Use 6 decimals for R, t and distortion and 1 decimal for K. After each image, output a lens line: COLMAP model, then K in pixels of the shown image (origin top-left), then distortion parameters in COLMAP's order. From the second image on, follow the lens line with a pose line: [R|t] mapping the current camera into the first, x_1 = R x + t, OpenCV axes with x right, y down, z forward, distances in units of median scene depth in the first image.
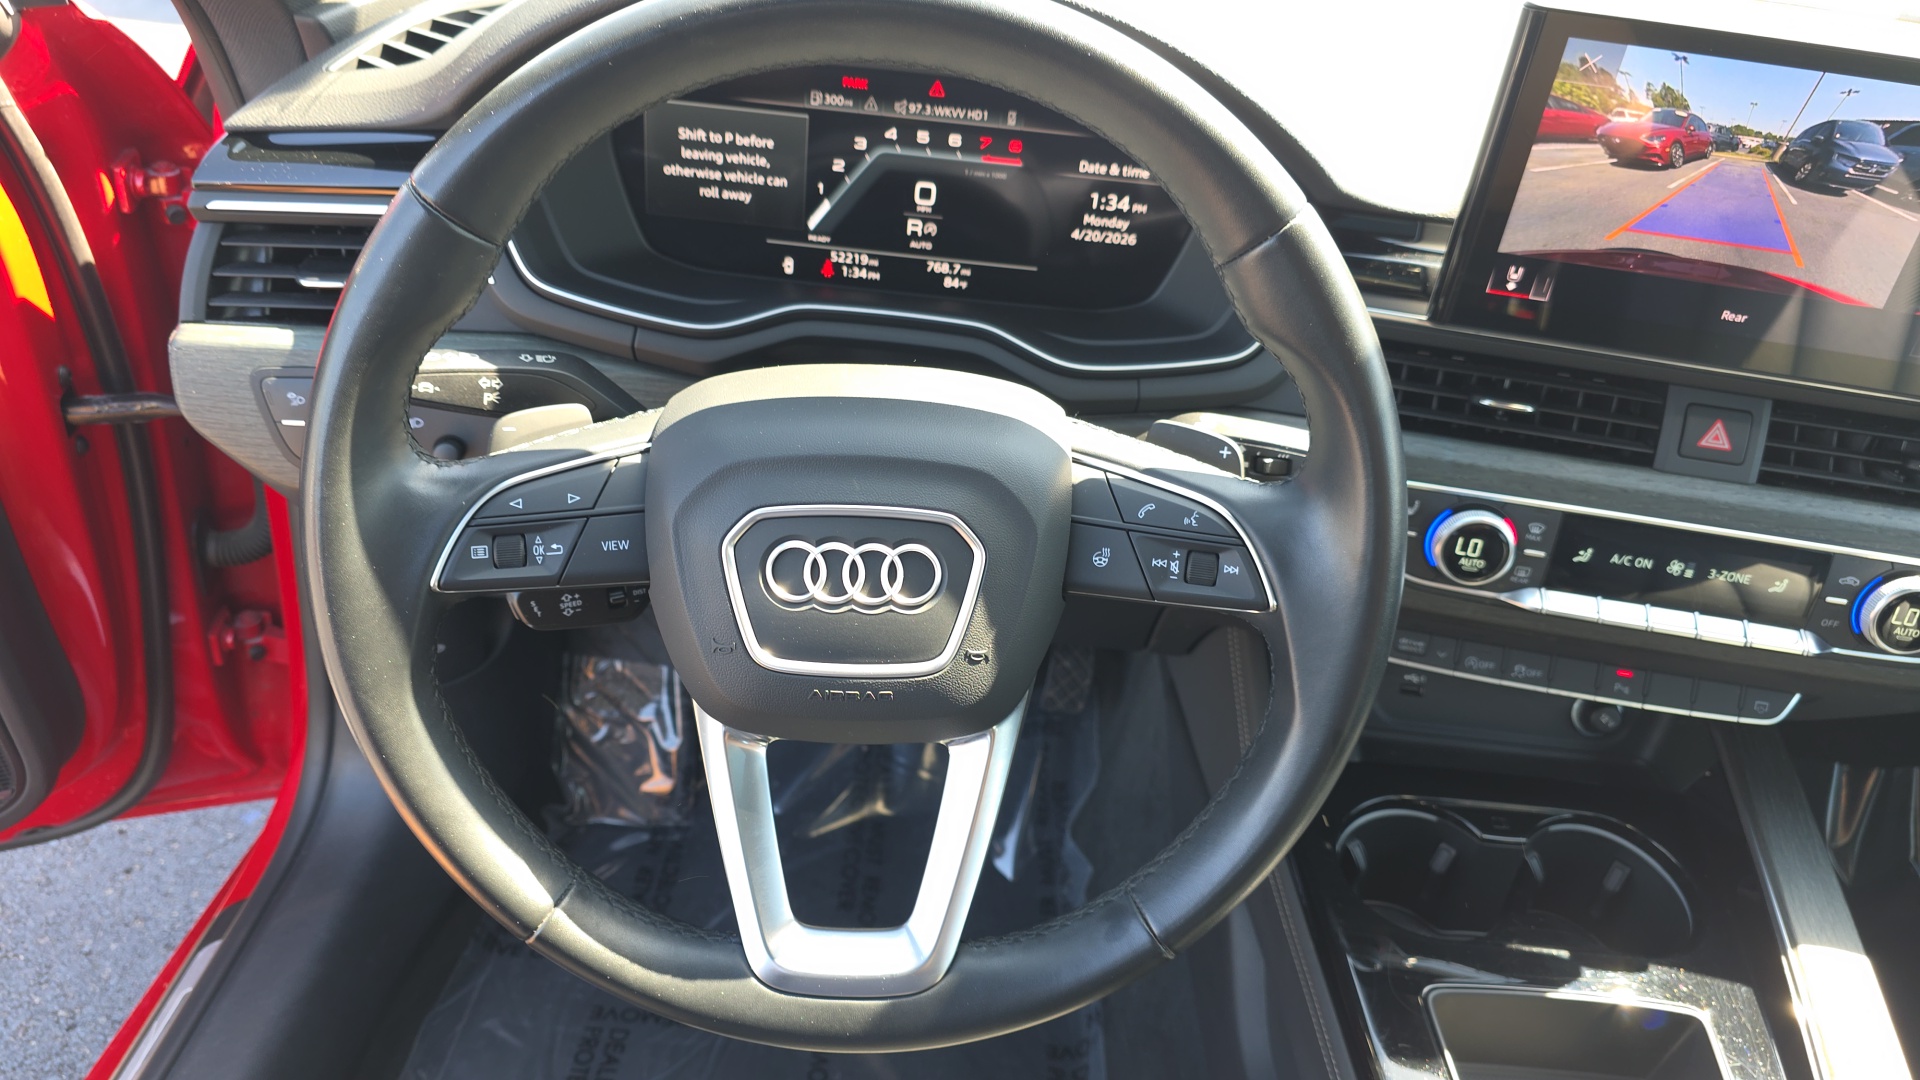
lens RADIAL K [[1334.1, 0, 950.2], [0, 1334.1, 533.8], [0, 0, 1]] dist [0.063101, -0.074935]
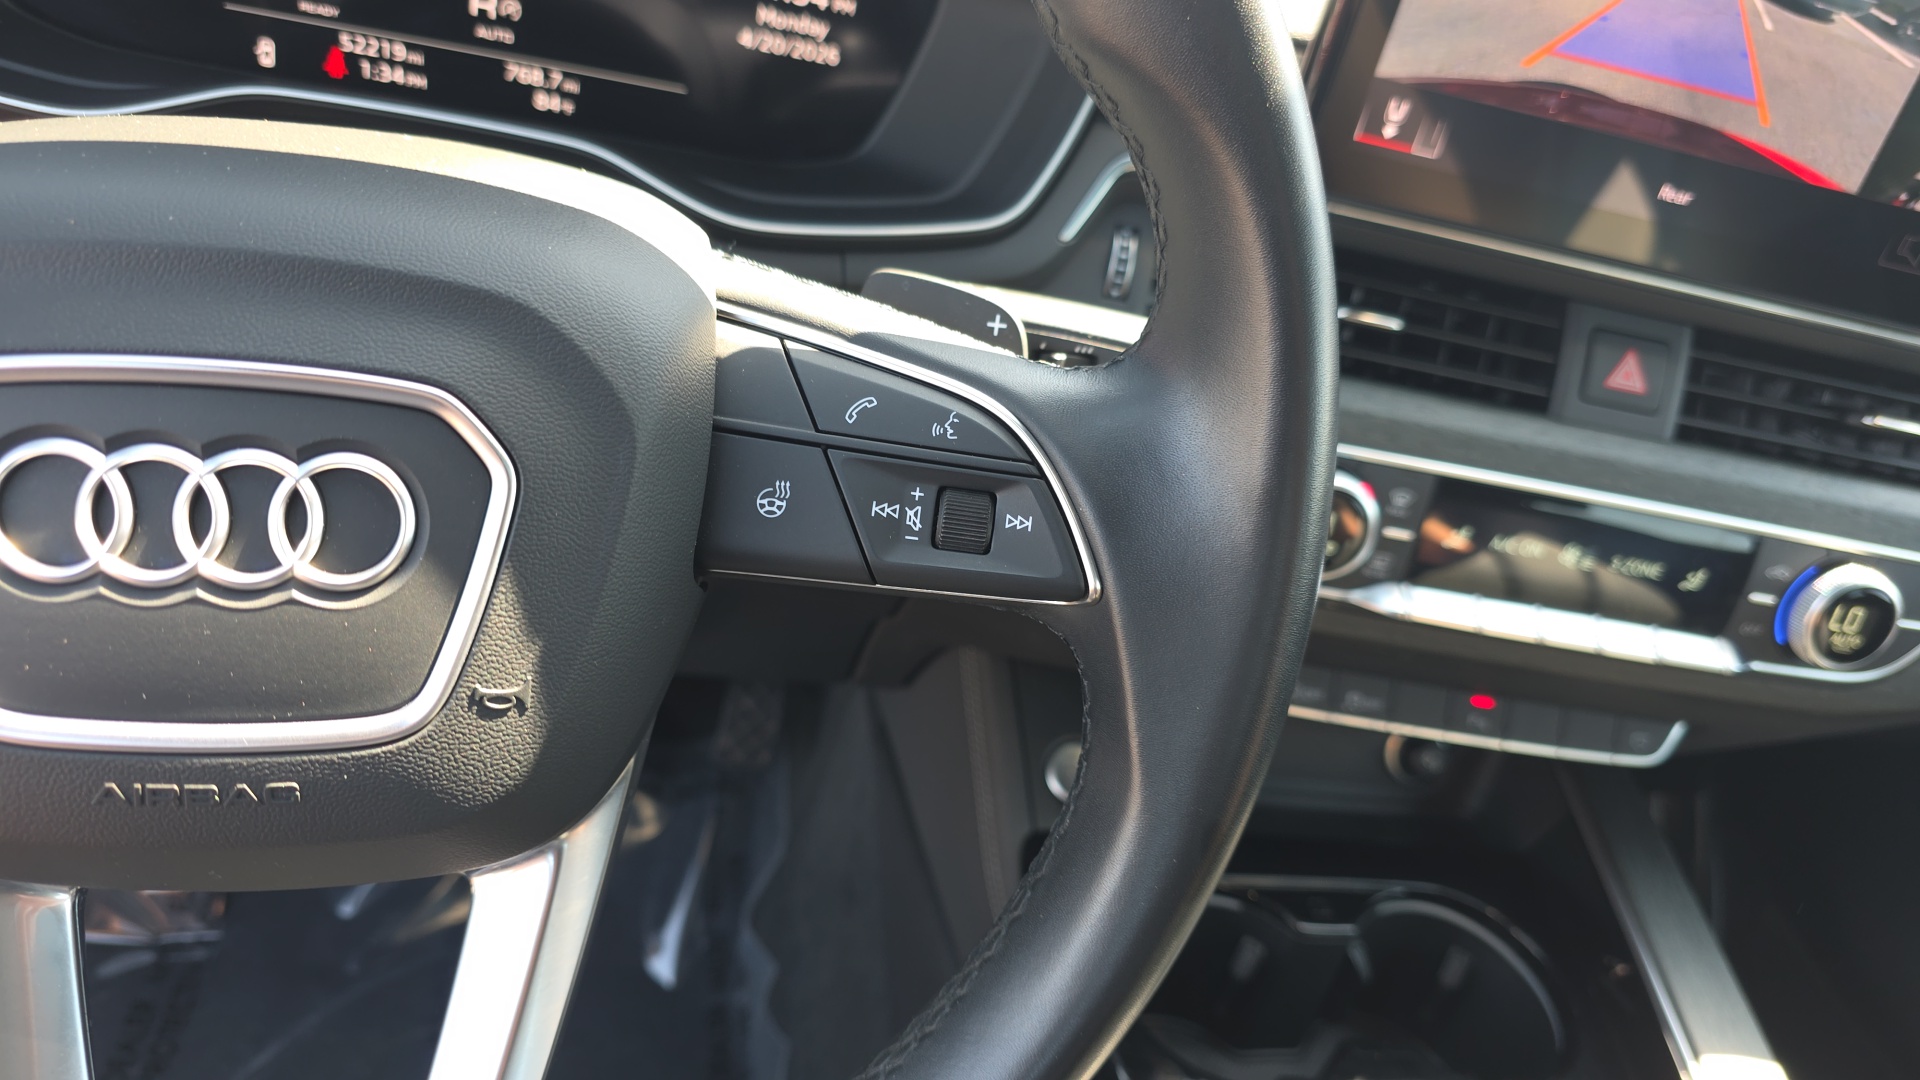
lens RADIAL K [[1334.2, 0, 954.5], [0, 1334.2, 549.7], [0, 0, 1]] dist [0.041110, -0.075096]
pose [[0.974104, 0.006749, 0.225999, 0.048426], [-0.004041, 0.999914, -0.012442, 0.031375], [-0.226064, 0.011207, 0.974048, 0.358091]]
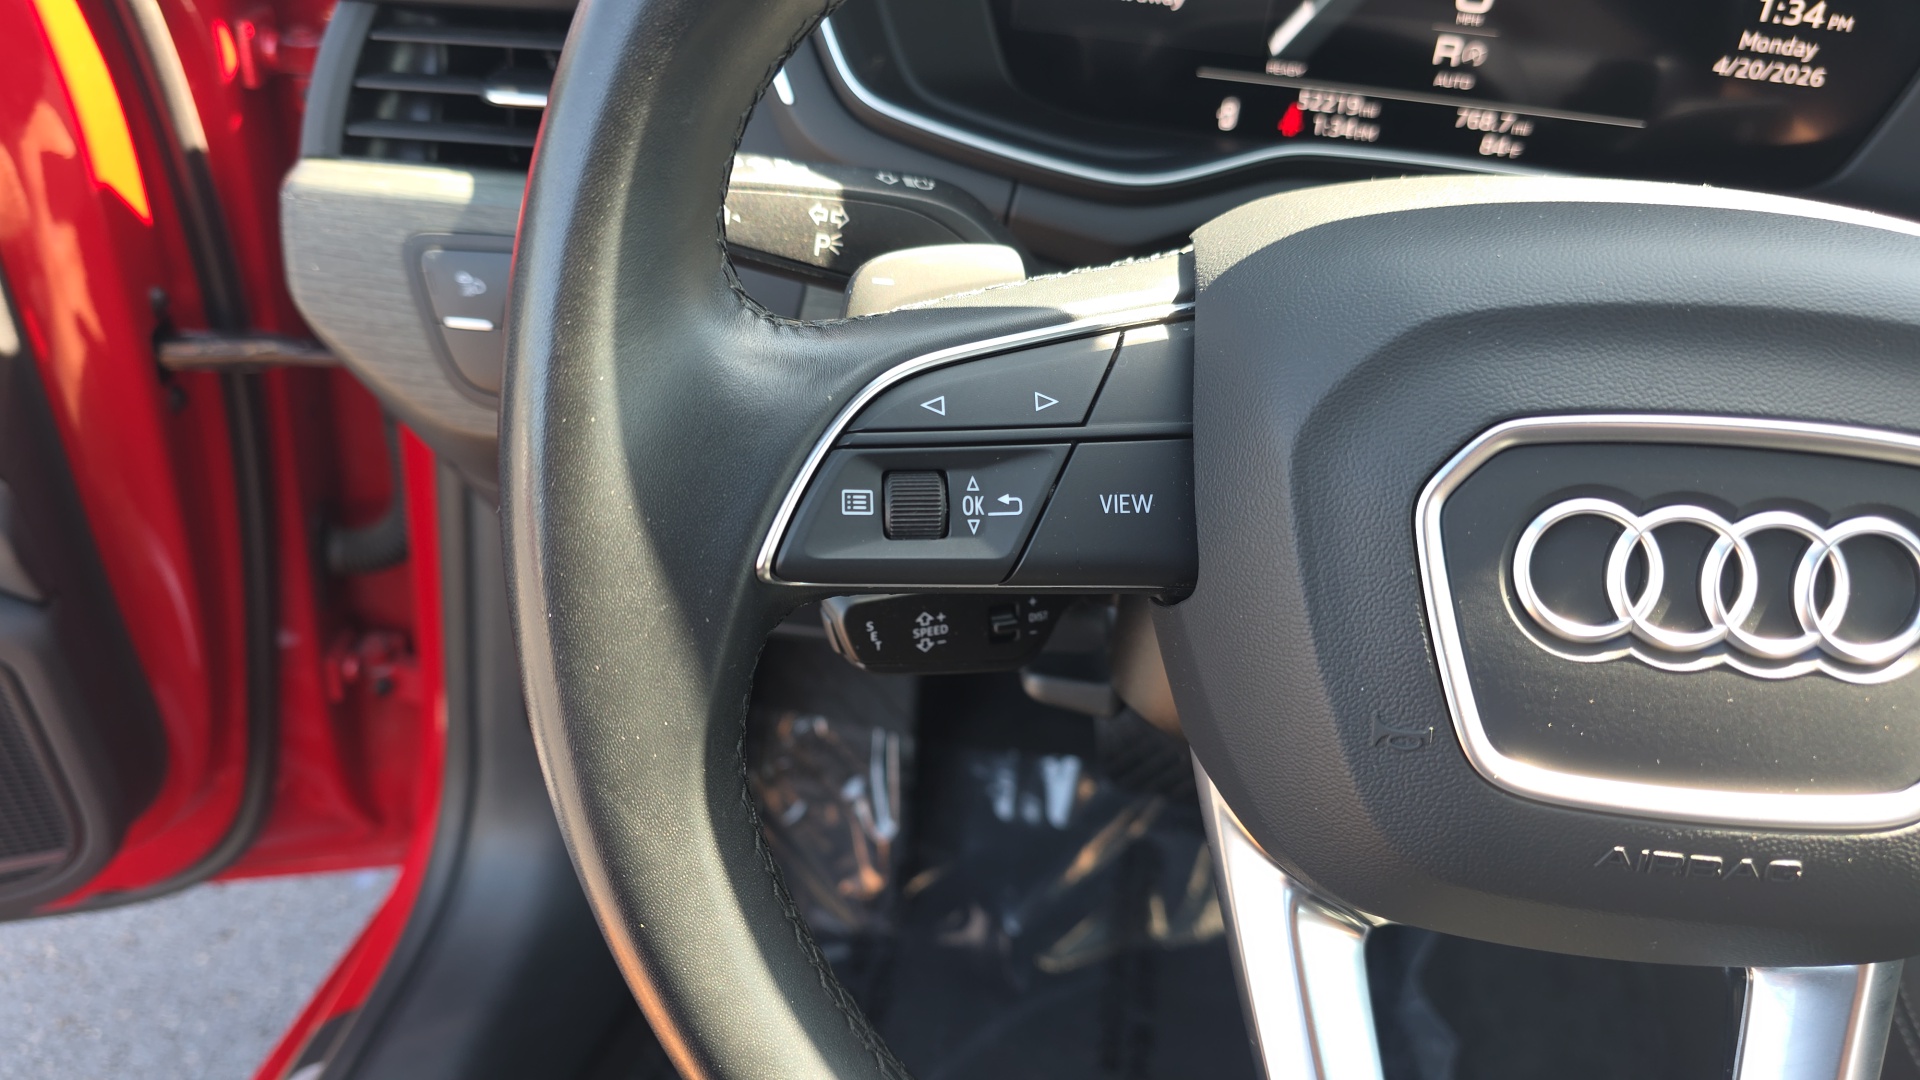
lens RADIAL K [[1338.3, 0, 939.9], [0, 1338.3, 569.2], [0, 0, 1]] dist [0.032555, -0.056844]
pose [[0.995462, 0.044885, -0.083914, -0.201040], [-0.046747, 0.998699, -0.020363, 0.032362], [0.082891, 0.024193, 0.996265, 0.382984]]
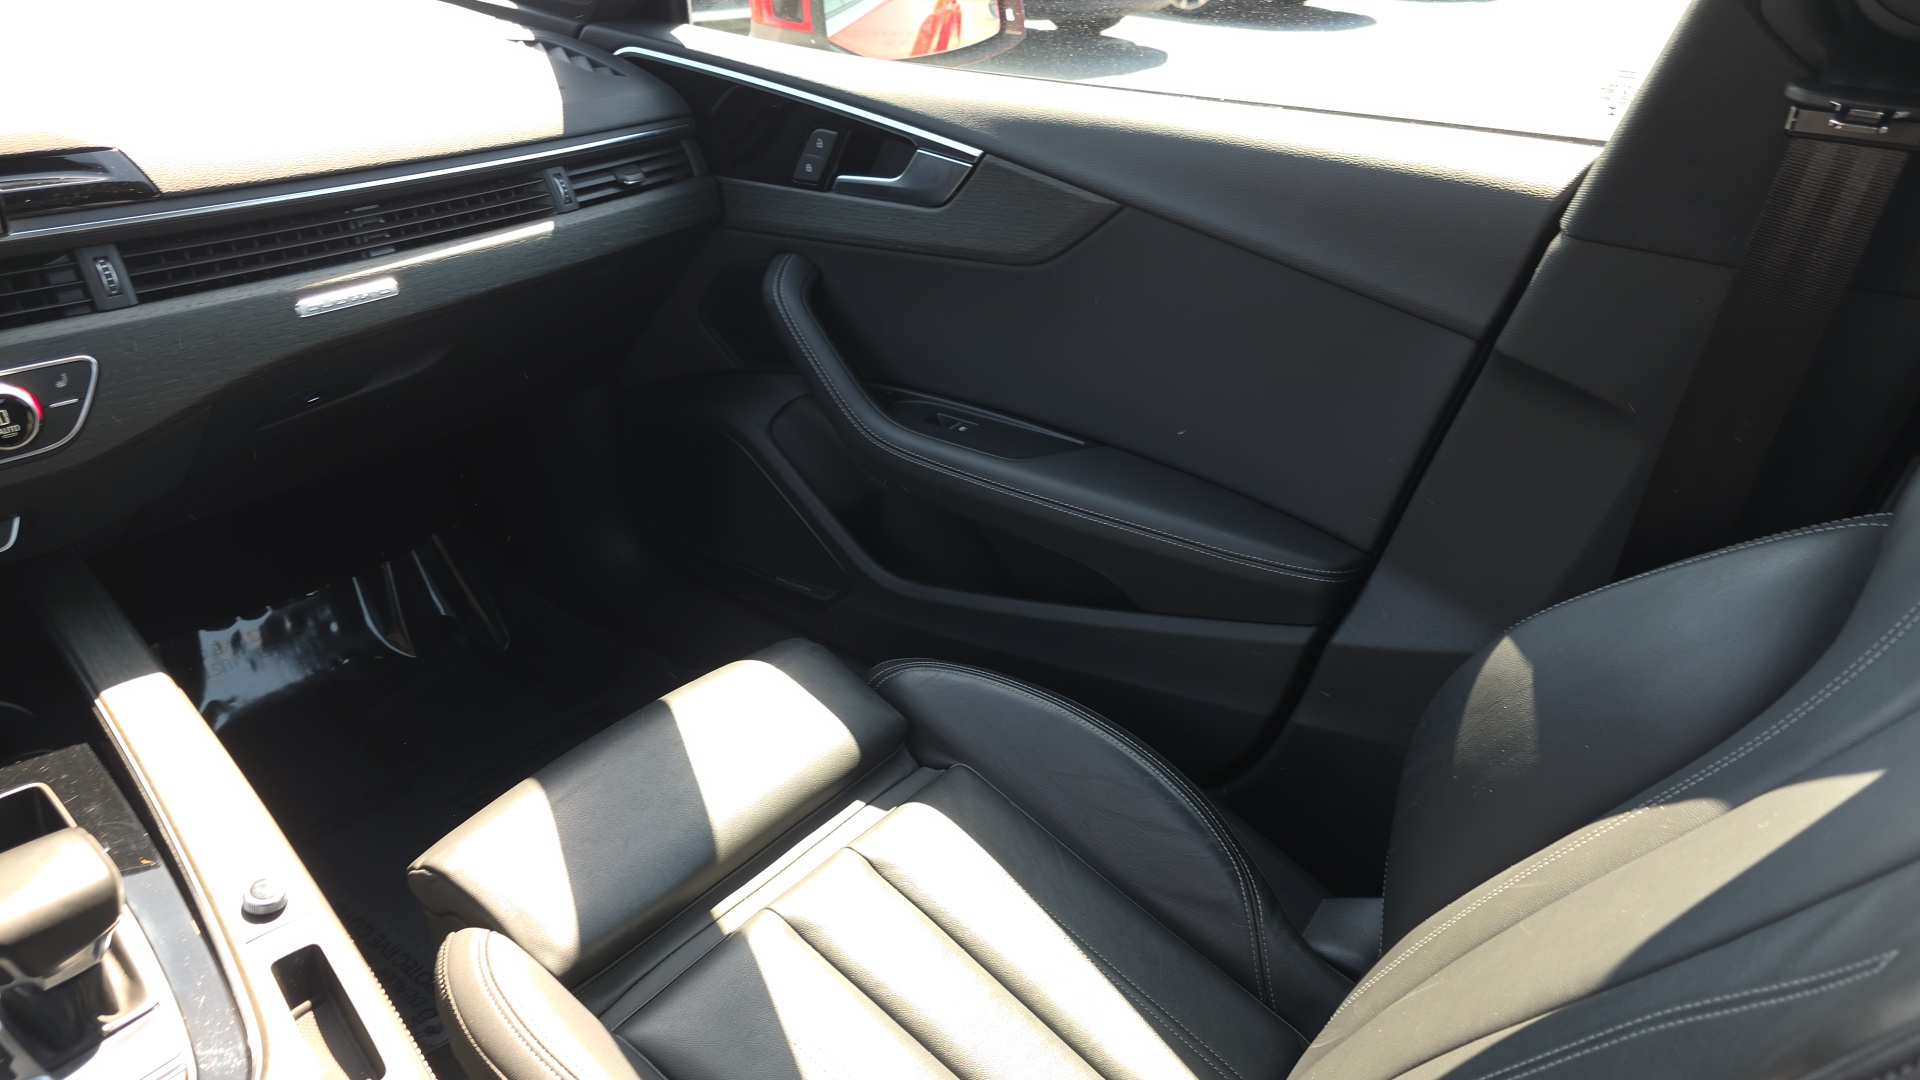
lens RADIAL K [[1284.0, 0, 960.1], [0, 1284.0, 557.7], [0, 0, 1]] dist [0.060151, -0.068660]
pose [[0.565613, -0.450808, 0.690546, 0.302317], [0.441990, 0.872651, 0.207665, 0.295663], [-0.696223, 0.187756, 0.692836, -0.398618]]
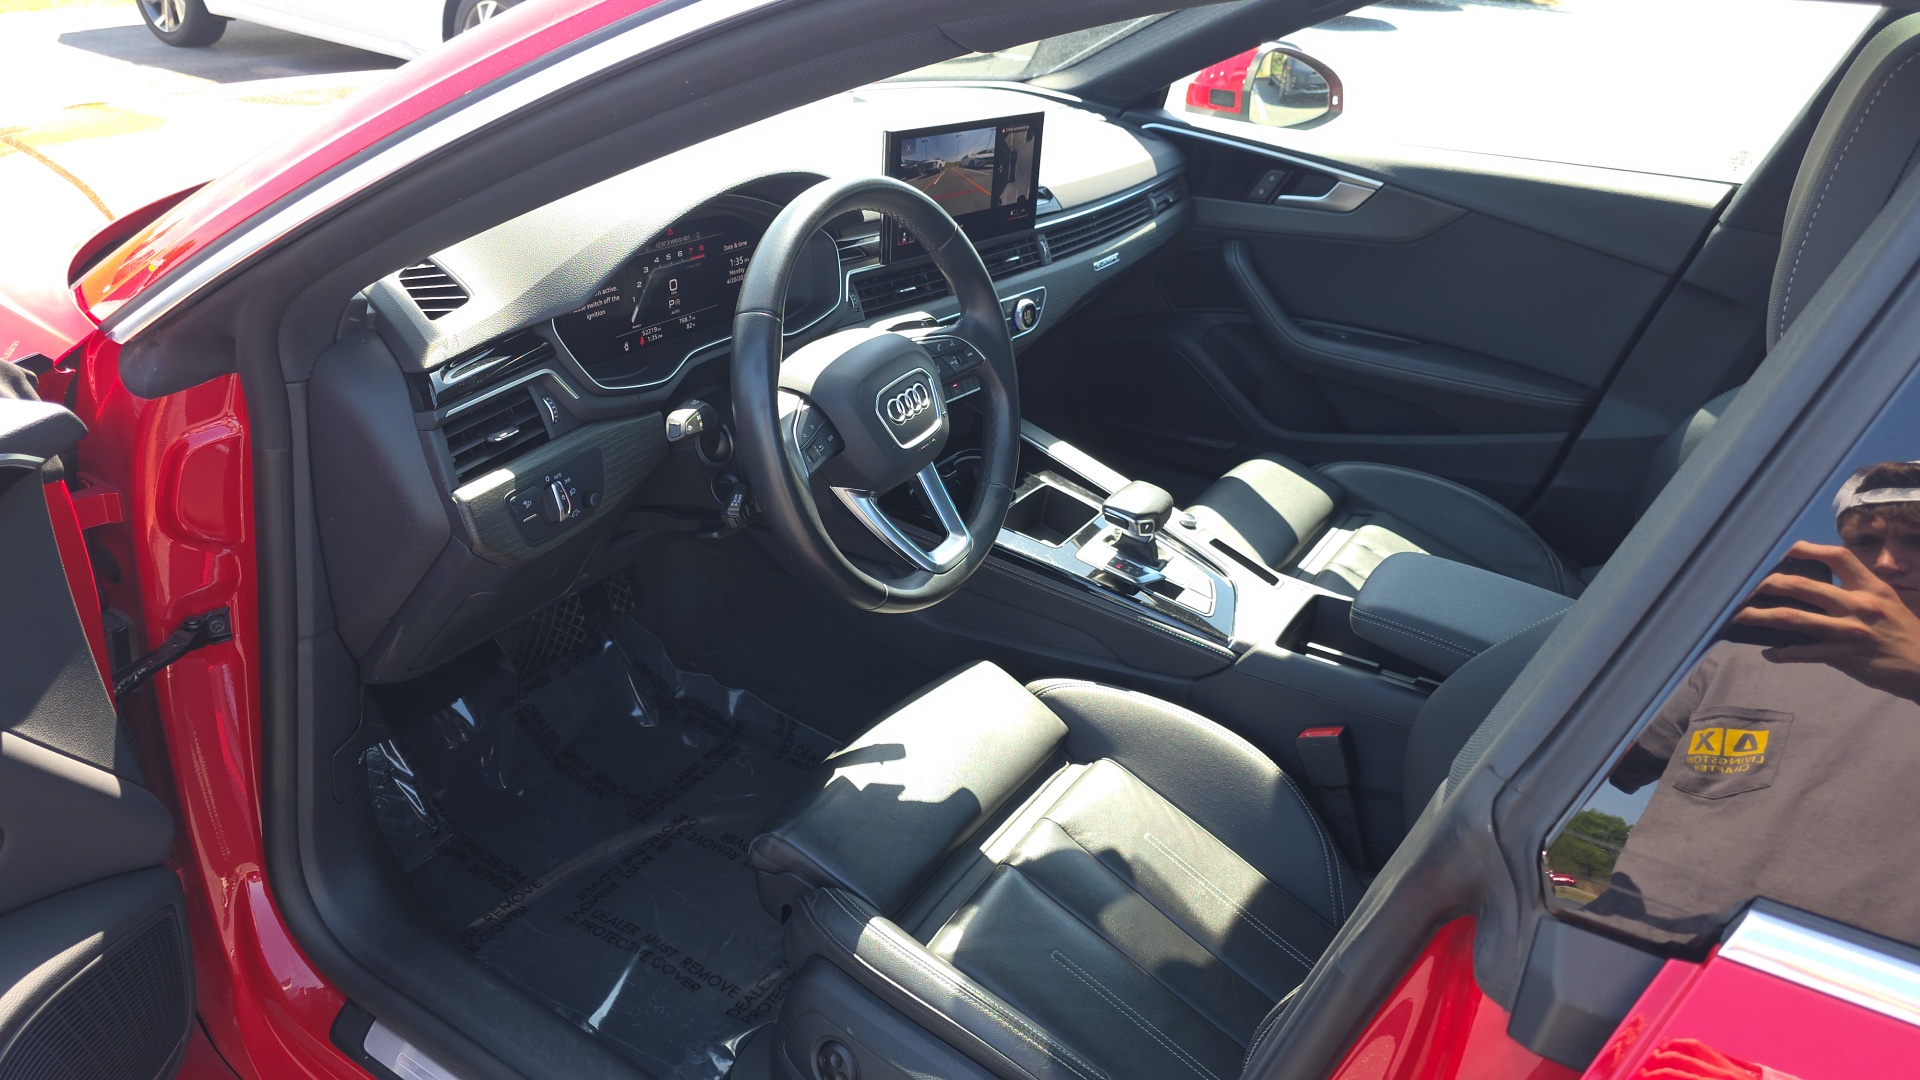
lens RADIAL K [[1262.0, 0, 957.1], [0, 1262.0, 548.8], [0, 0, 1]] dist [0.031253, -0.024548]
pose [[0.505557, -0.456896, 0.731887, -1.321919], [0.444169, 0.865057, 0.233217, -0.171767], [-0.739680, 0.207177, 0.640275, -0.380177]]
